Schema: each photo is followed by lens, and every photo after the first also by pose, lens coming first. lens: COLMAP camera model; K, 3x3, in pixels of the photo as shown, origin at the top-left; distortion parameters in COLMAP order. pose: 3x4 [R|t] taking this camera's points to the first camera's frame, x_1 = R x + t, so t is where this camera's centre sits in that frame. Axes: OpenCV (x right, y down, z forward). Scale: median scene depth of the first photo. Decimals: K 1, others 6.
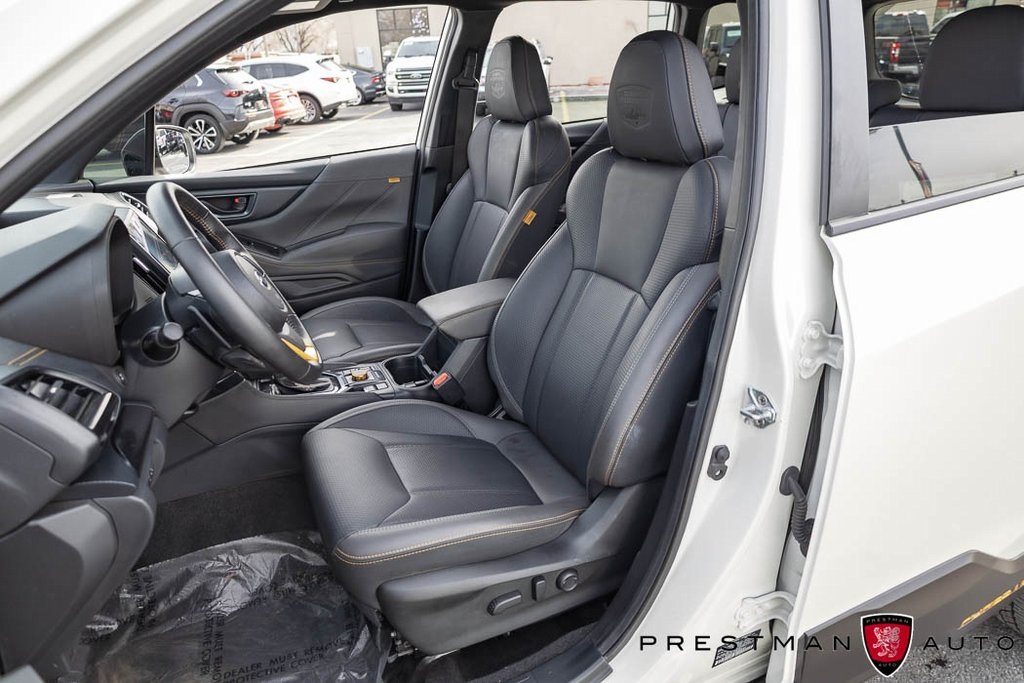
lens RADIAL K [[682.4, 0, 513.3], [0, 682.4, 342.9], [0, 0, 1]] dist [-0.003493, -0.003697]
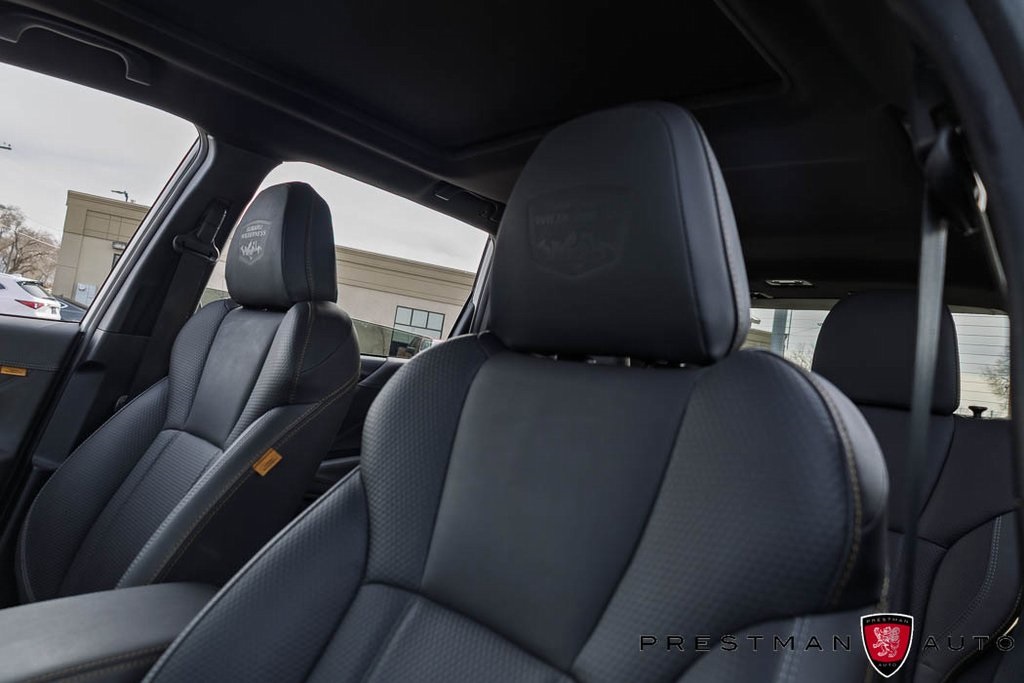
lens RADIAL K [[682.4, 0, 517.6], [0, 682.4, 339.9], [0, 0, 1]] dist [-0.003493, -0.003697]
pose [[0.912658, 0.207590, 0.352083, -0.003548], [-0.041113, 0.903676, -0.426240, -0.052374], [-0.406652, 0.374536, 0.833281, 0.428810]]
